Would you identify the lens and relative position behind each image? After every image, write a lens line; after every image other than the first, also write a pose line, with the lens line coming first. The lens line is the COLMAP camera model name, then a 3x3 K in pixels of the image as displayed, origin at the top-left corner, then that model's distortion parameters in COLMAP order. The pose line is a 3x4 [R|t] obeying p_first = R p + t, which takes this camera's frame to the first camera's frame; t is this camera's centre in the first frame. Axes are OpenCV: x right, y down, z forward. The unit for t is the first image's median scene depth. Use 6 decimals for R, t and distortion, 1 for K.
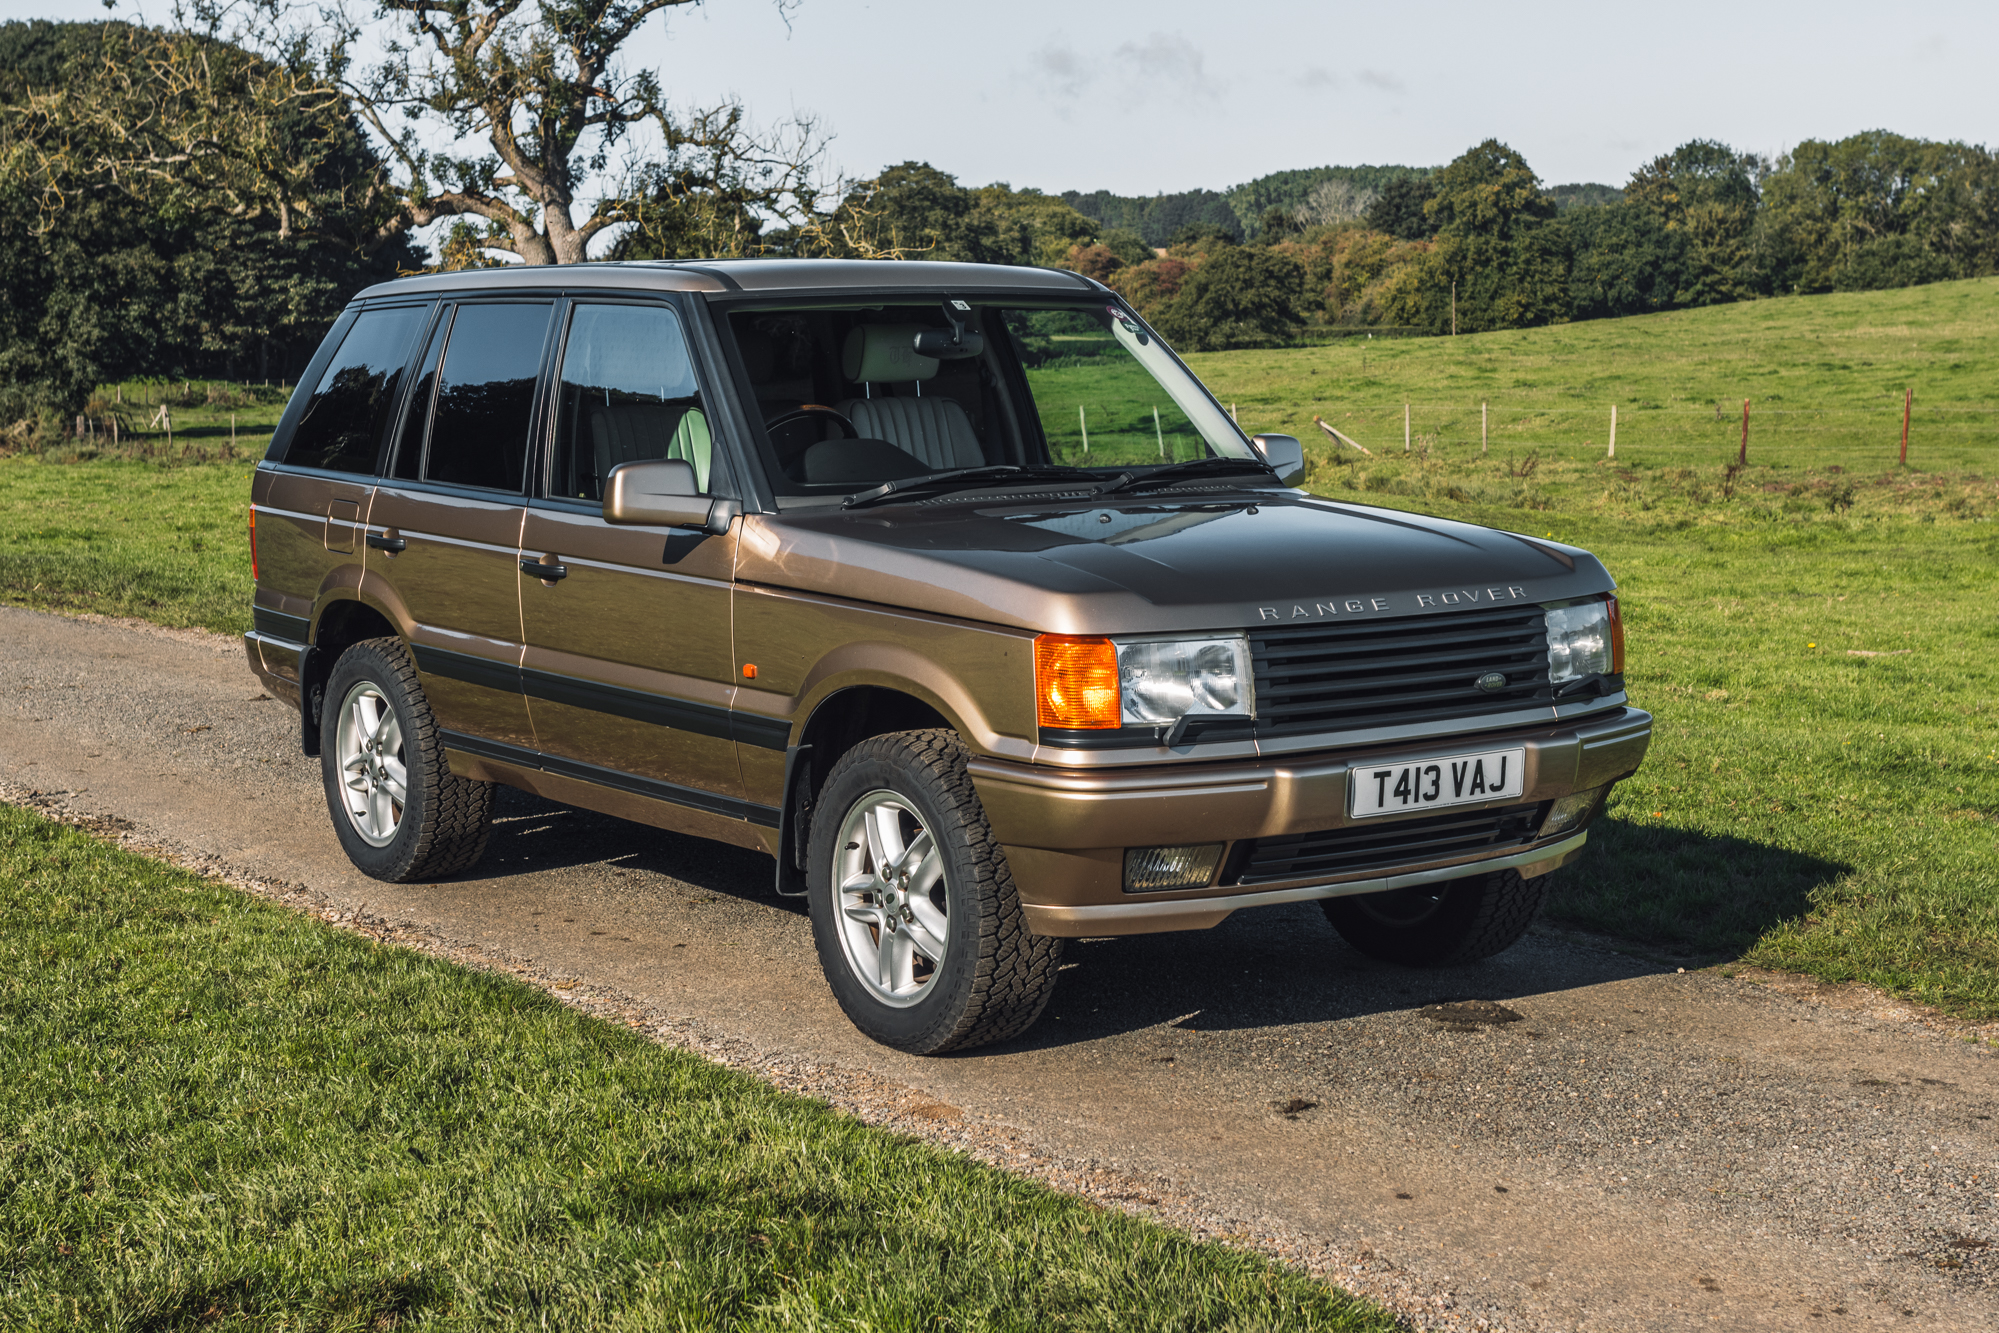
lens RADIAL K [[3065.9, 0, 999.5], [0, 3065.9, 666.5], [0, 0, 1]] dist [0.001011, -0.041313]
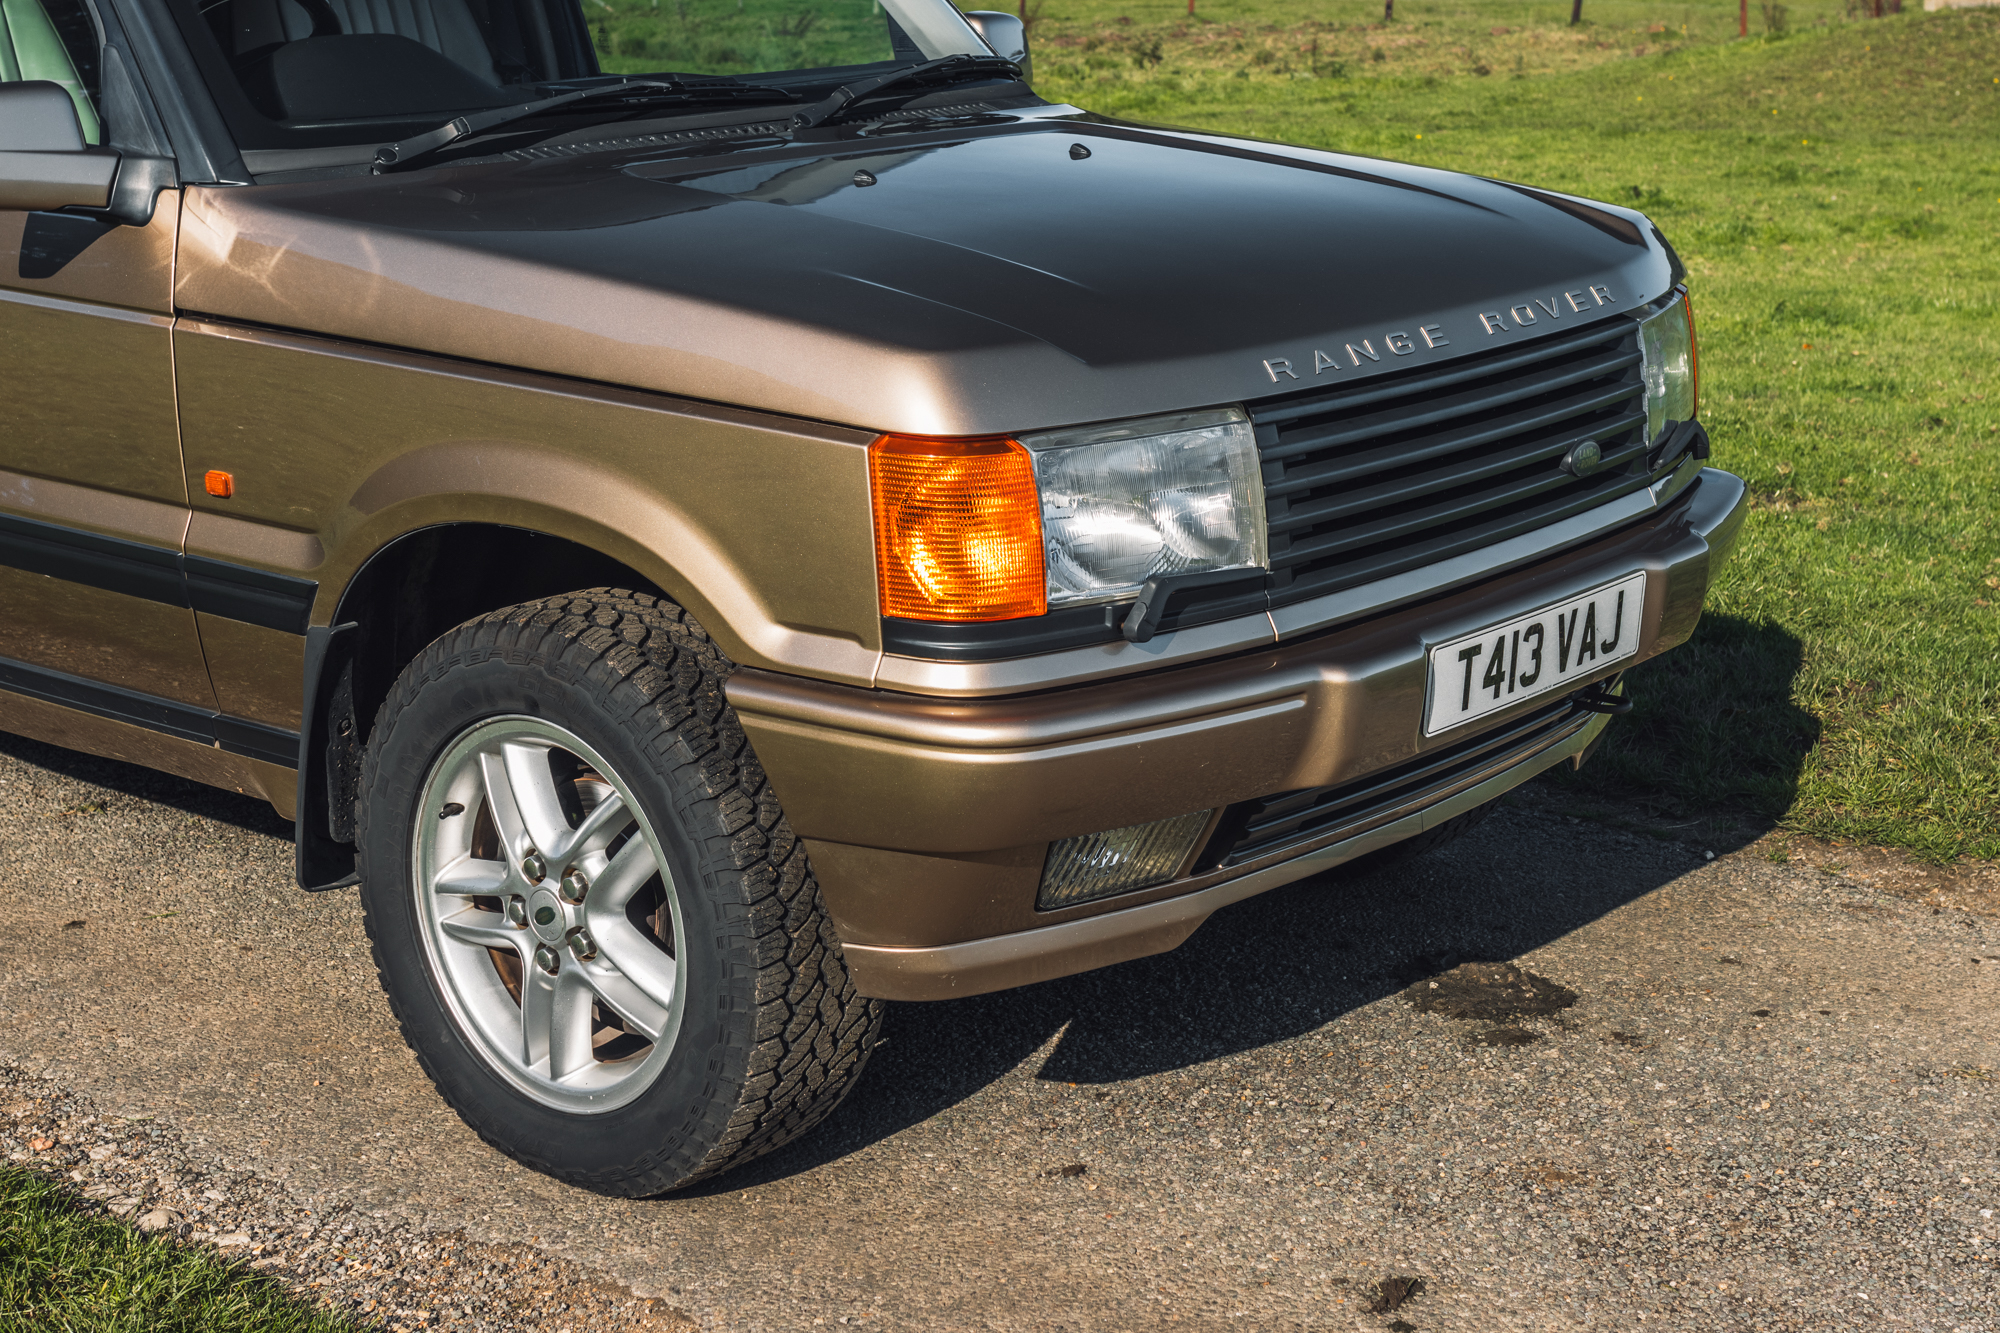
lens RADIAL K [[3121.4, 0, 1000.0], [0, 3121.4, 666.5], [0, 0, 1]] dist [0.008274, -0.039854]
pose [[0.967570, -0.064667, 0.244187, -0.084297], [0.030198, 0.989355, 0.142354, -0.040197], [-0.250793, -0.130363, 0.959223, 0.438890]]
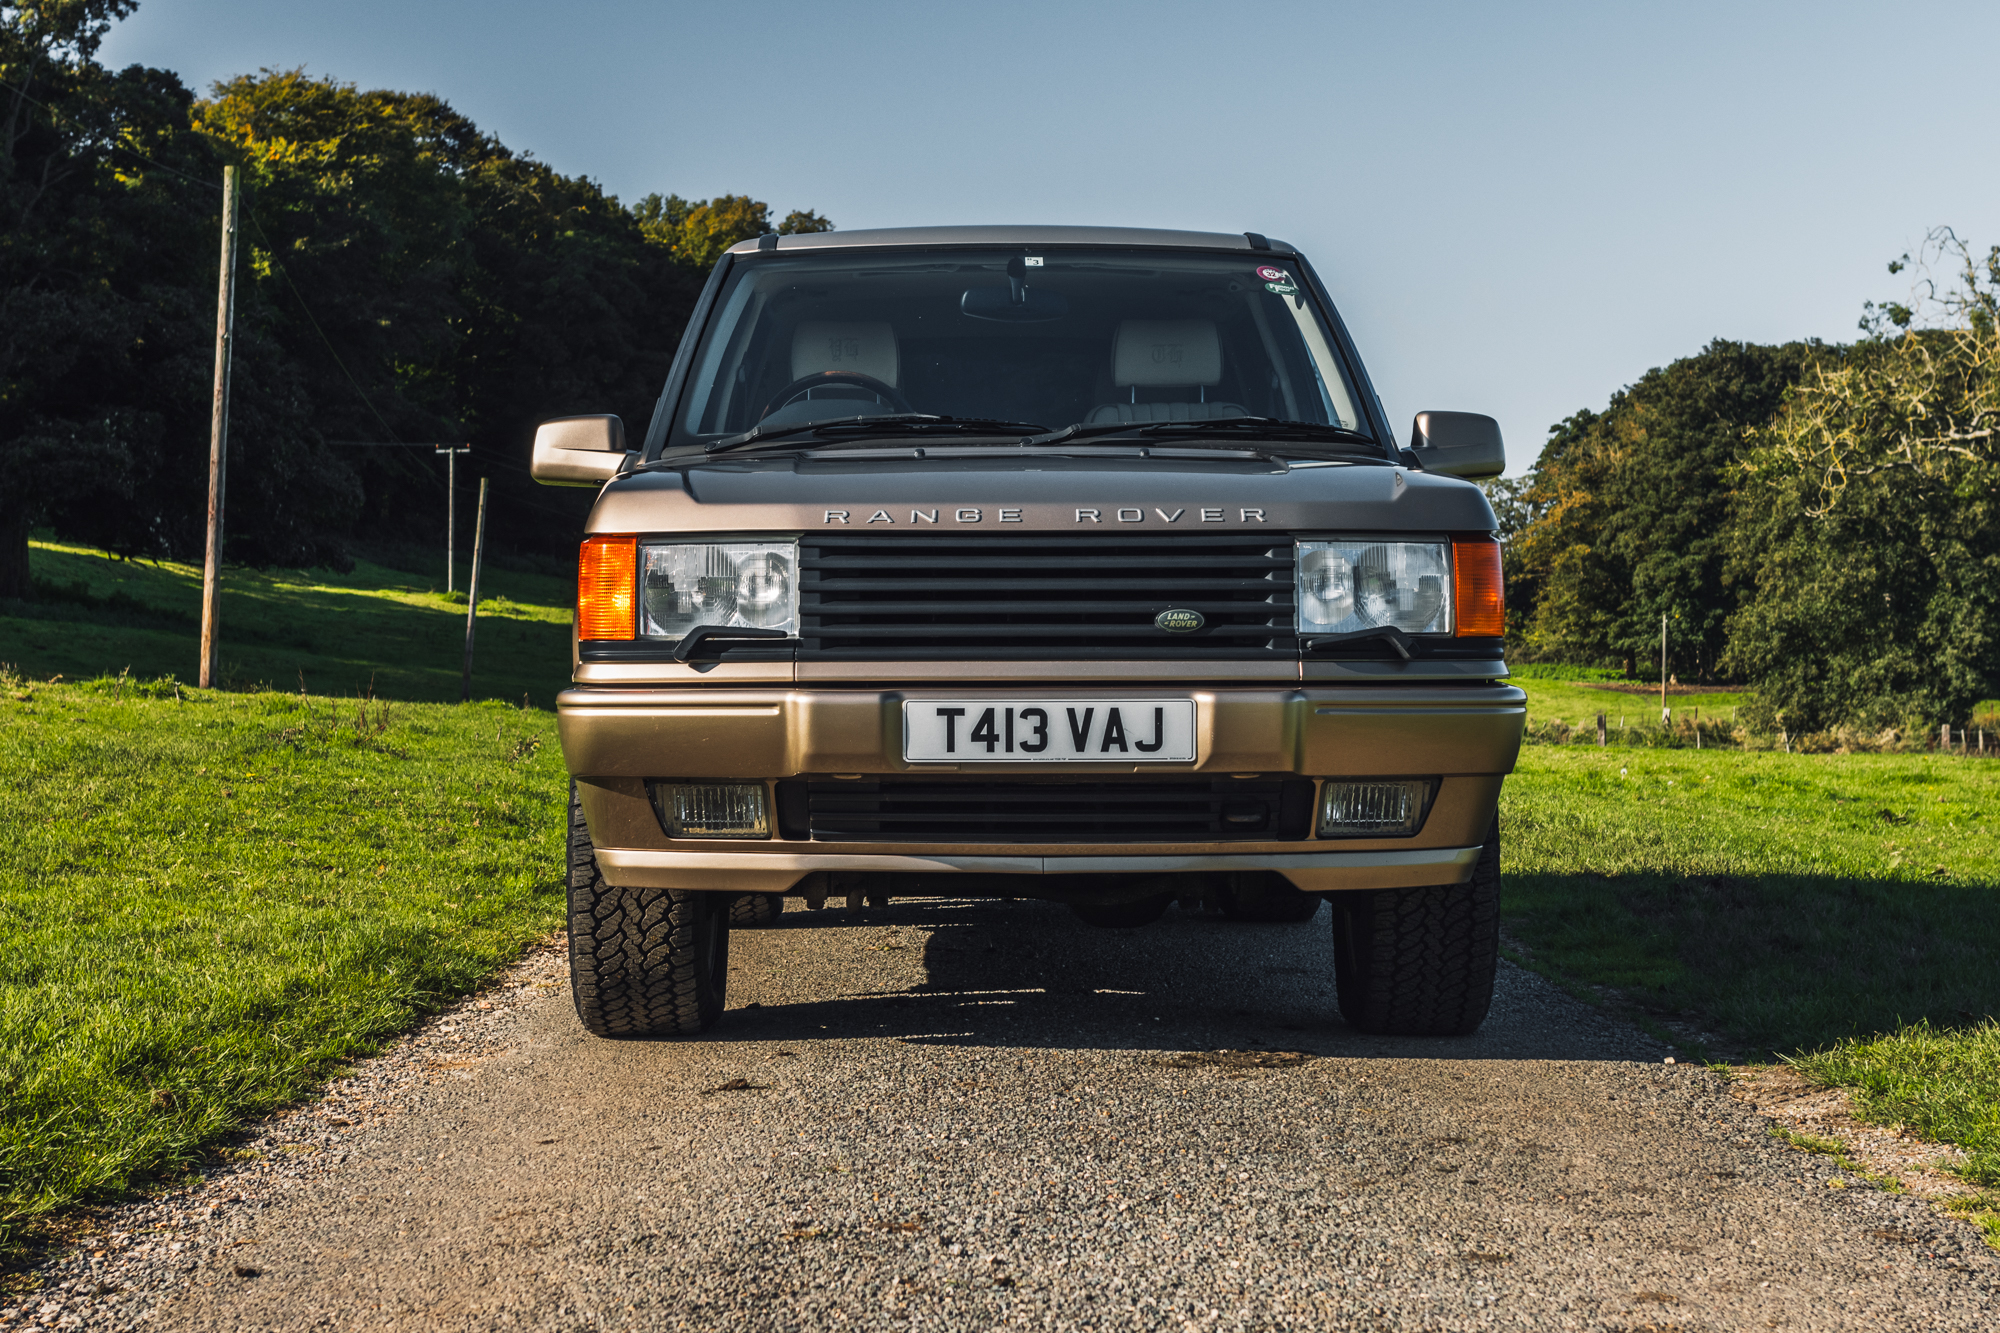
lens RADIAL K [[3292.3, 0, 962.7], [0, 3292.3, 712.3], [0, 0, 1]] dist [-0.000478, -0.007414]
pose [[0.814932, 0.013789, -0.579393, 0.577786], [-0.067365, 0.995194, -0.071066, 0.088502], [0.575628, 0.096944, 0.811944, 0.259132]]
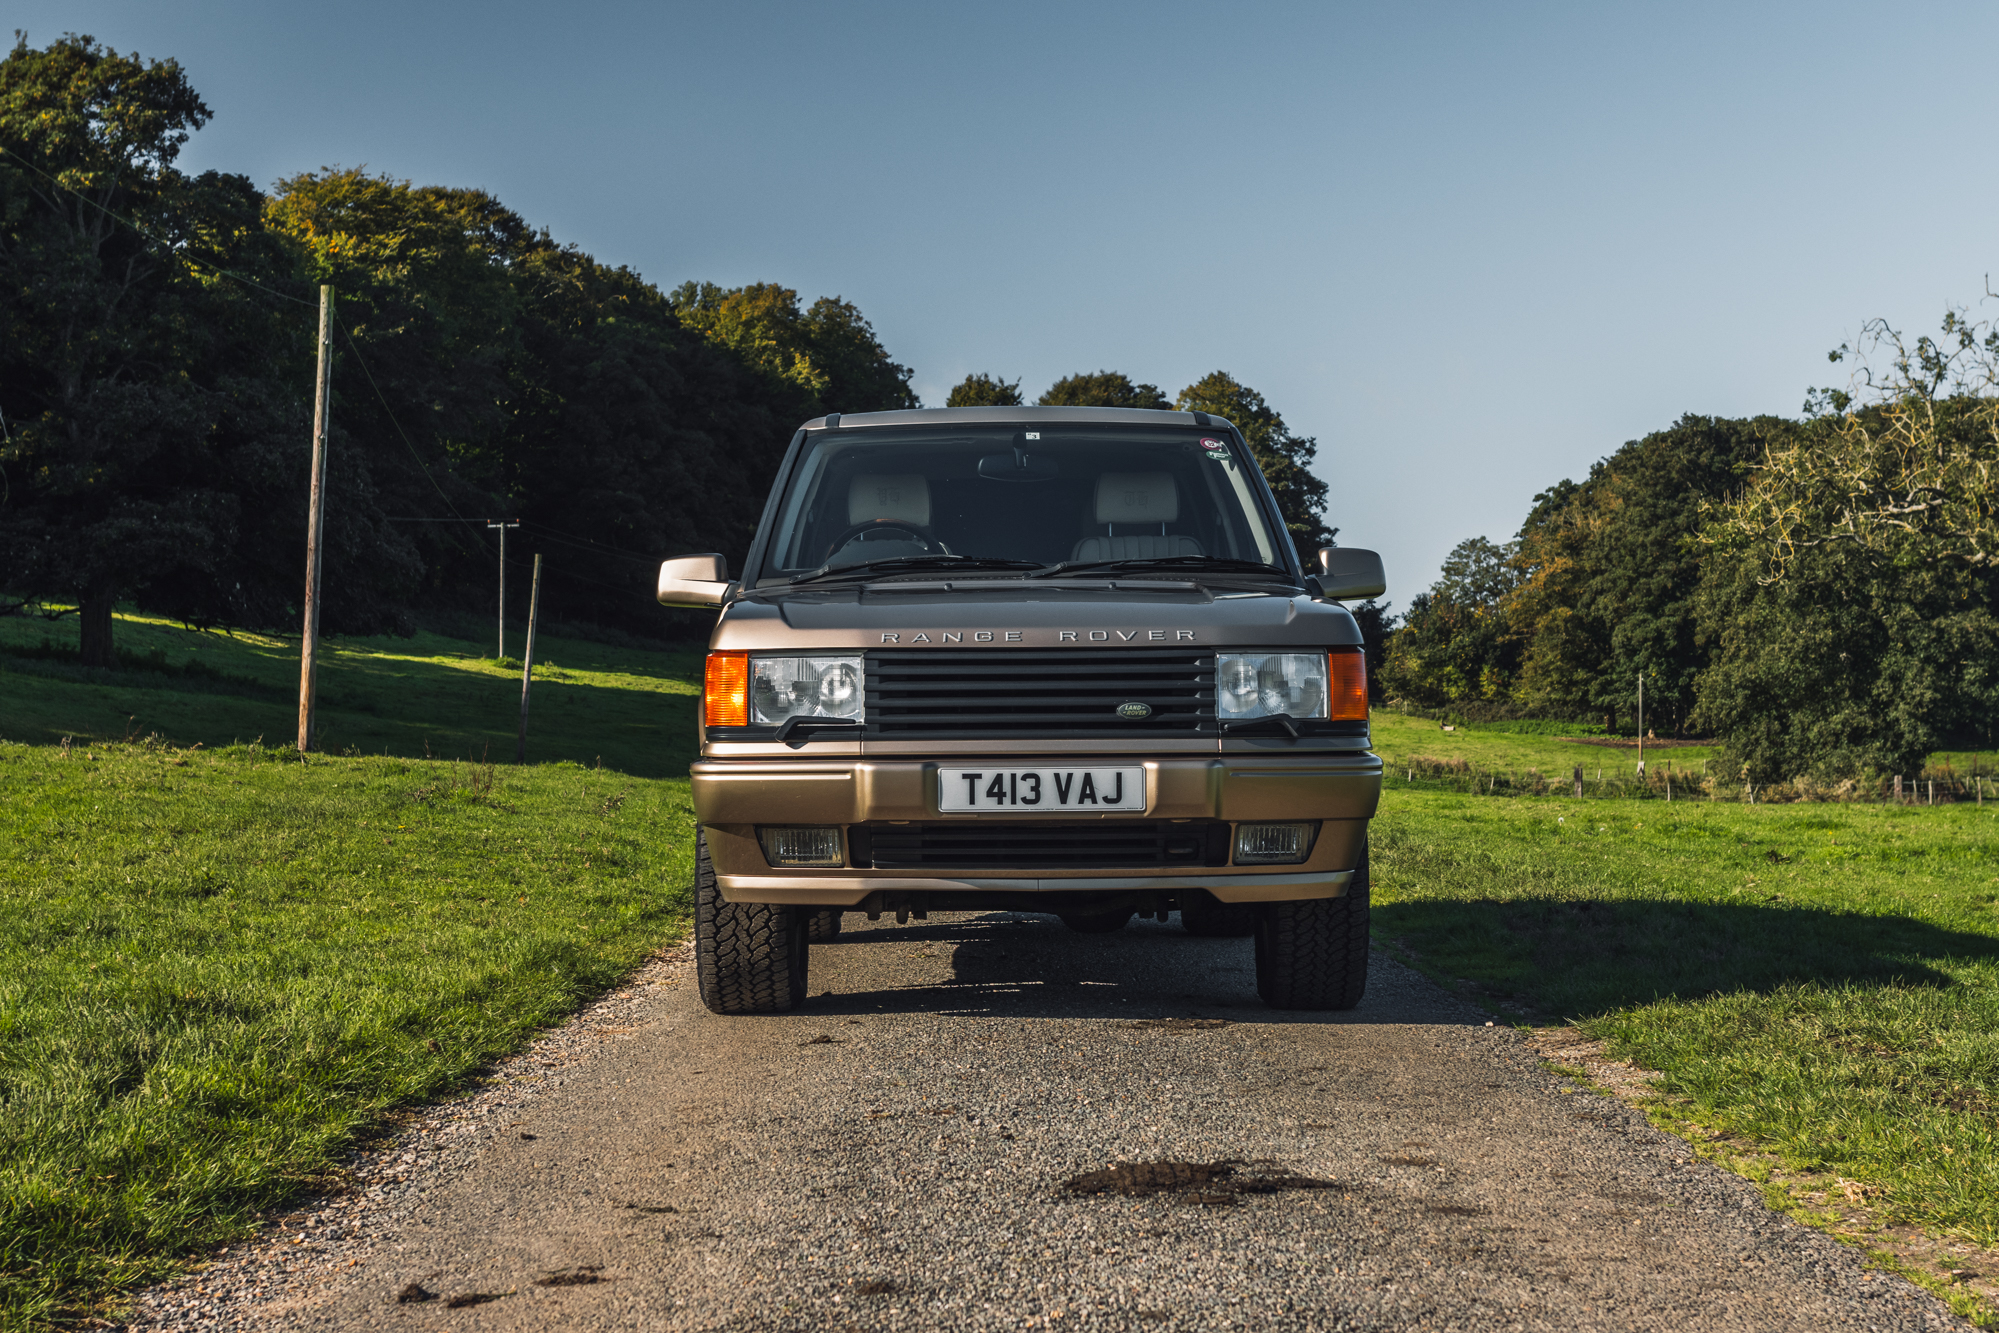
lens RADIAL K [[3119.8, 0, 999.5], [0, 3119.8, 666.5], [0, 0, 1]] dist [0.008274, -0.039854]
pose [[0.818137, -0.008958, -0.574954, 0.736646], [-0.062027, 0.992670, -0.103728, 0.104948], [0.571668, 0.120526, 0.811584, 0.037363]]
